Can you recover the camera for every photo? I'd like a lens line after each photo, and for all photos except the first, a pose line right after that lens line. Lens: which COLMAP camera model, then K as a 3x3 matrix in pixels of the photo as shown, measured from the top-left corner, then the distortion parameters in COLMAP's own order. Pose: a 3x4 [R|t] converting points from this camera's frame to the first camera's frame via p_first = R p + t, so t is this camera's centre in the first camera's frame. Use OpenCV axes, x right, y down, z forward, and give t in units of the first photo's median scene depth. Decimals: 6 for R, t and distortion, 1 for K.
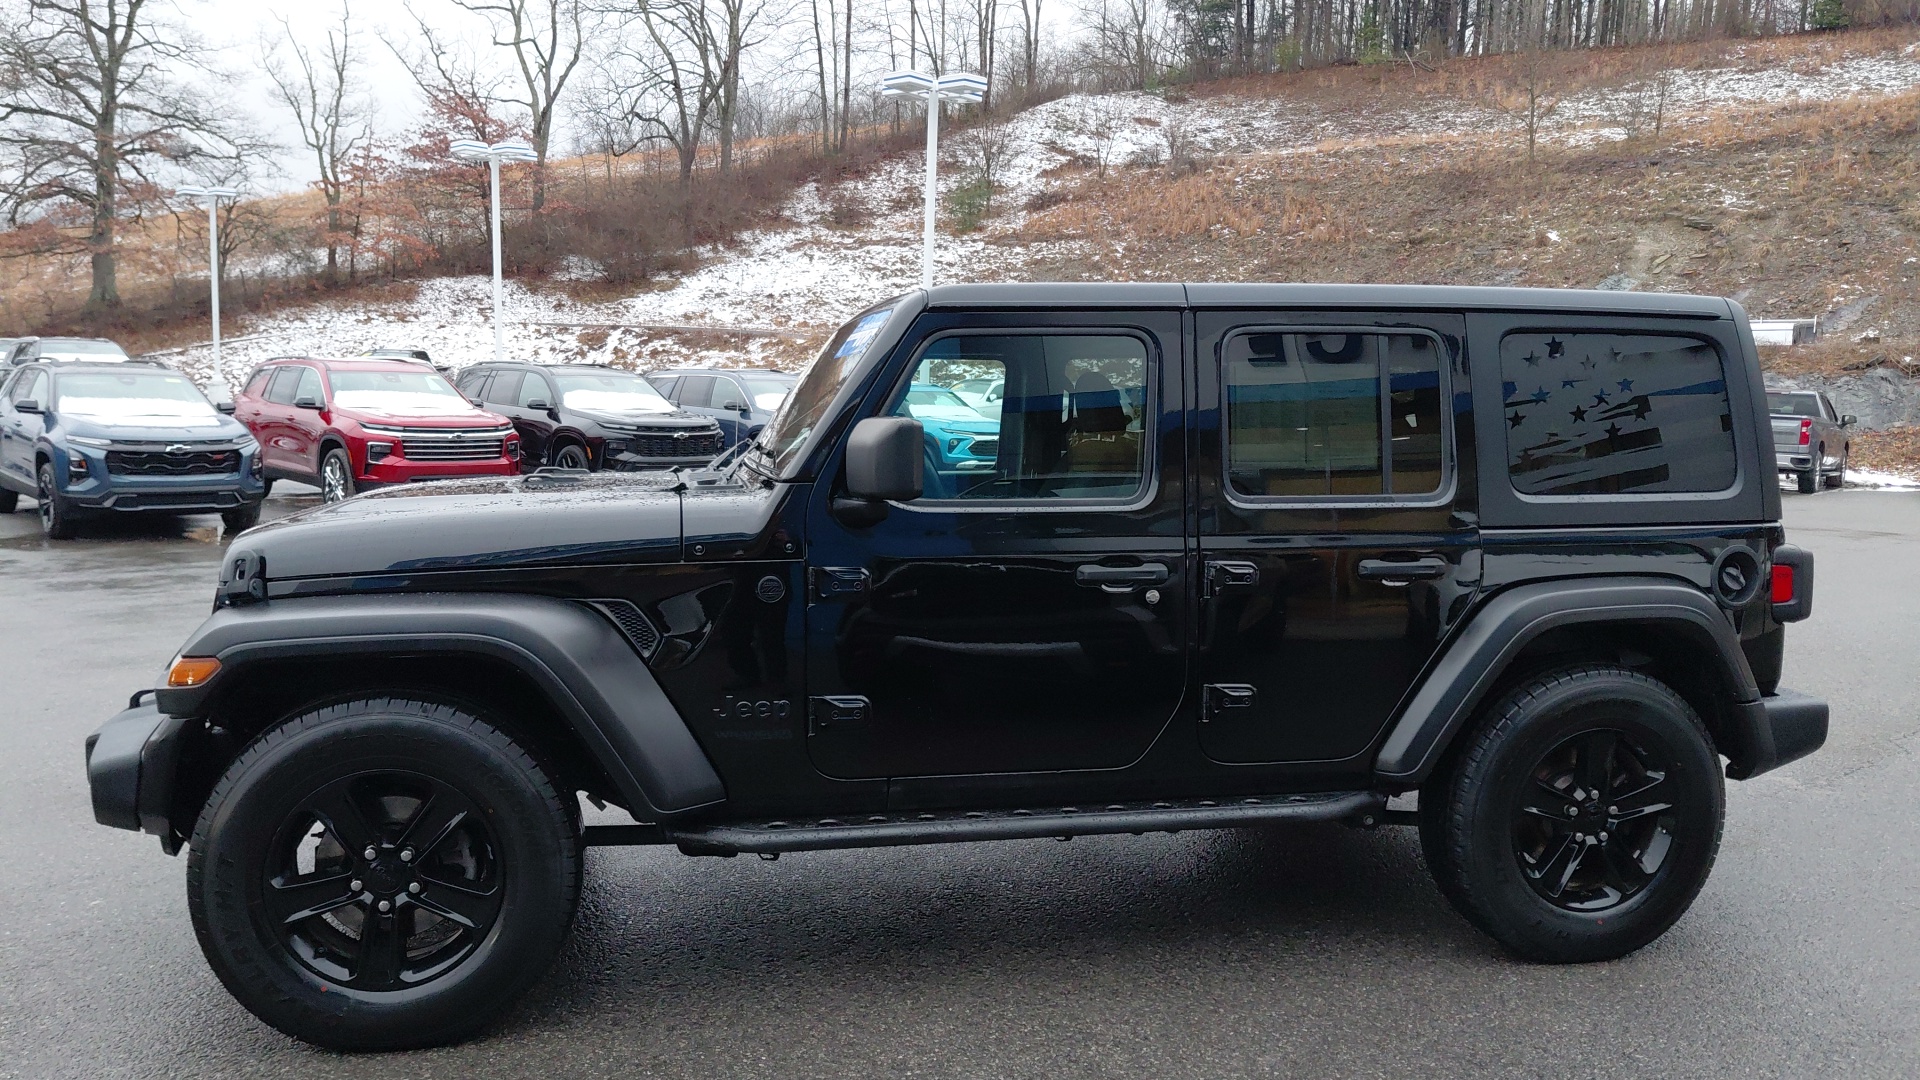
lens RADIAL K [[1413.7, 0, 960.0], [0, 1413.7, 540.0], [0, 0, 1]] dist [-0.056007, 0.034759]
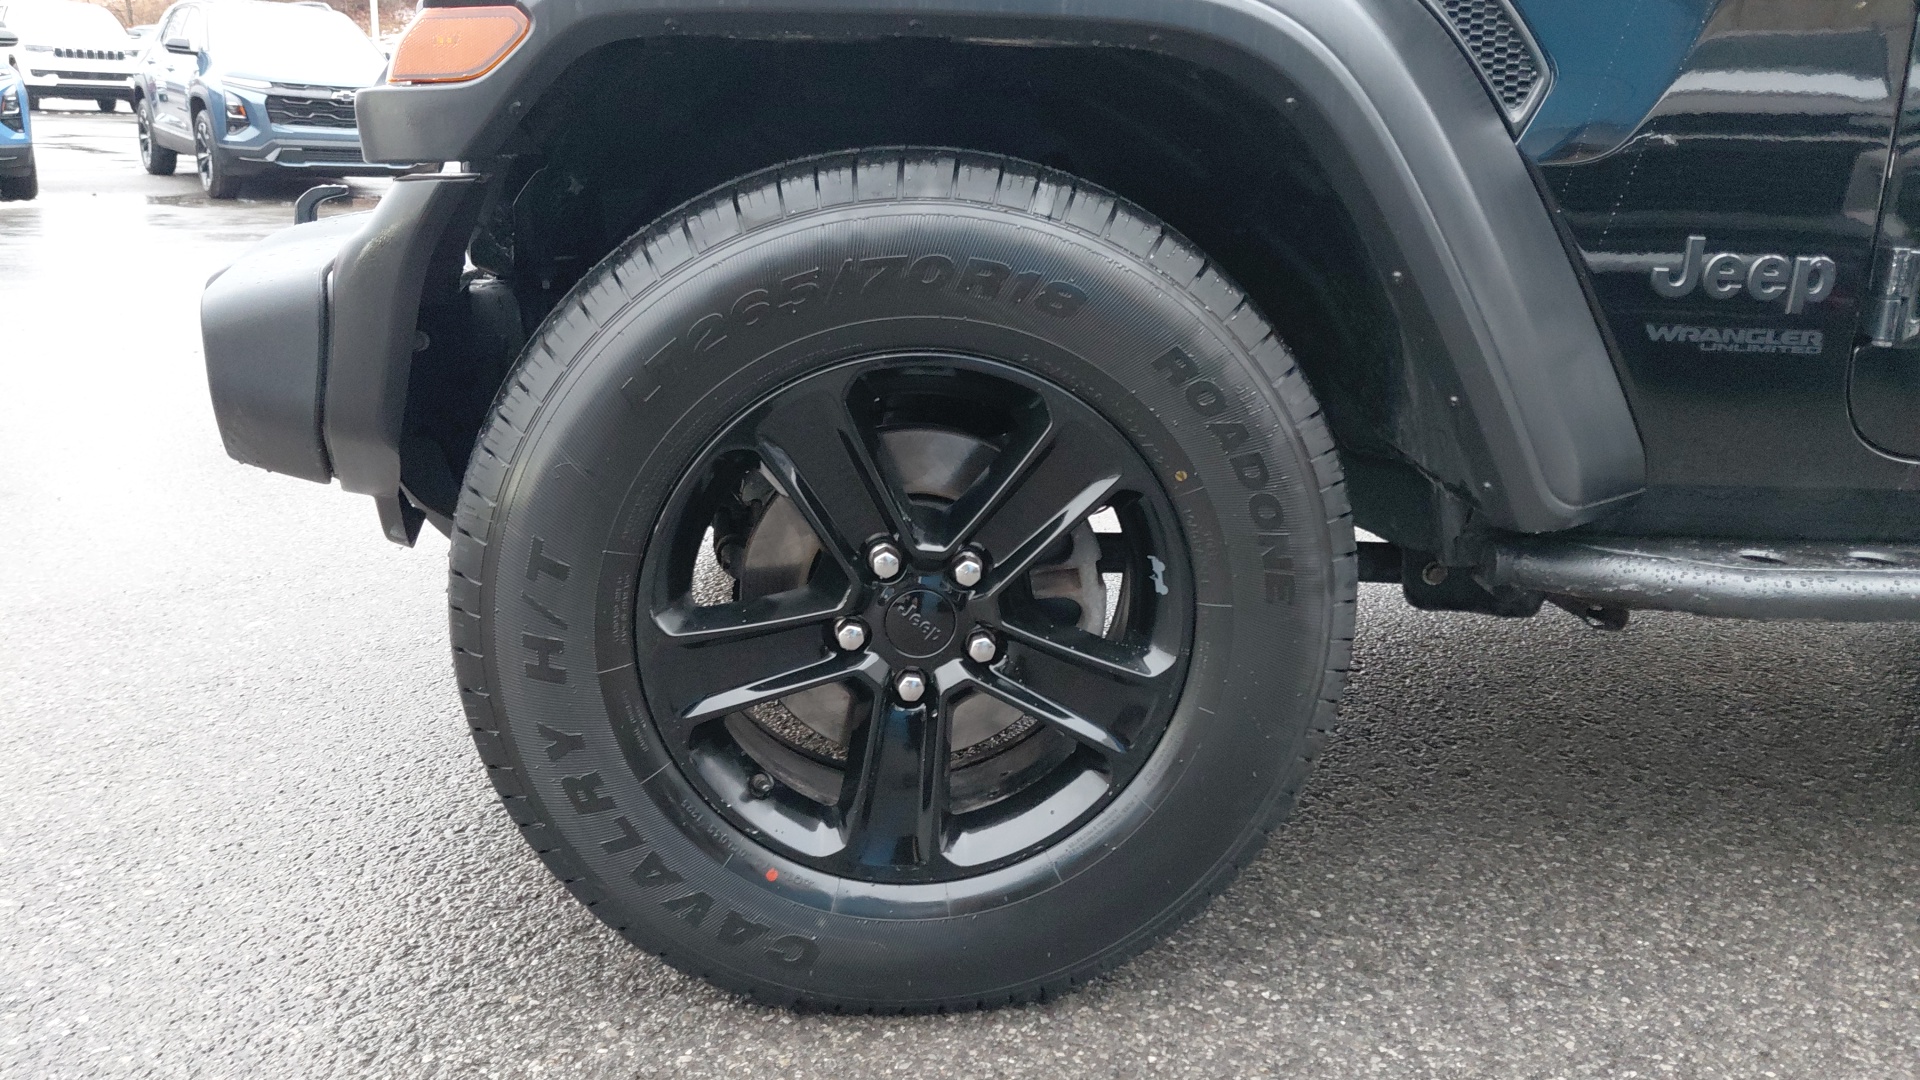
lens RADIAL K [[1404.5, 0, 960.0], [0, 1404.5, 540.0], [0, 0, 1]] dist [0.049410, -0.113539]
pose [[0.993585, 0.054587, -0.099041, -0.082367], [-0.035753, 0.982495, 0.182825, 0.032570], [0.107287, -0.178111, 0.978144, 0.138152]]
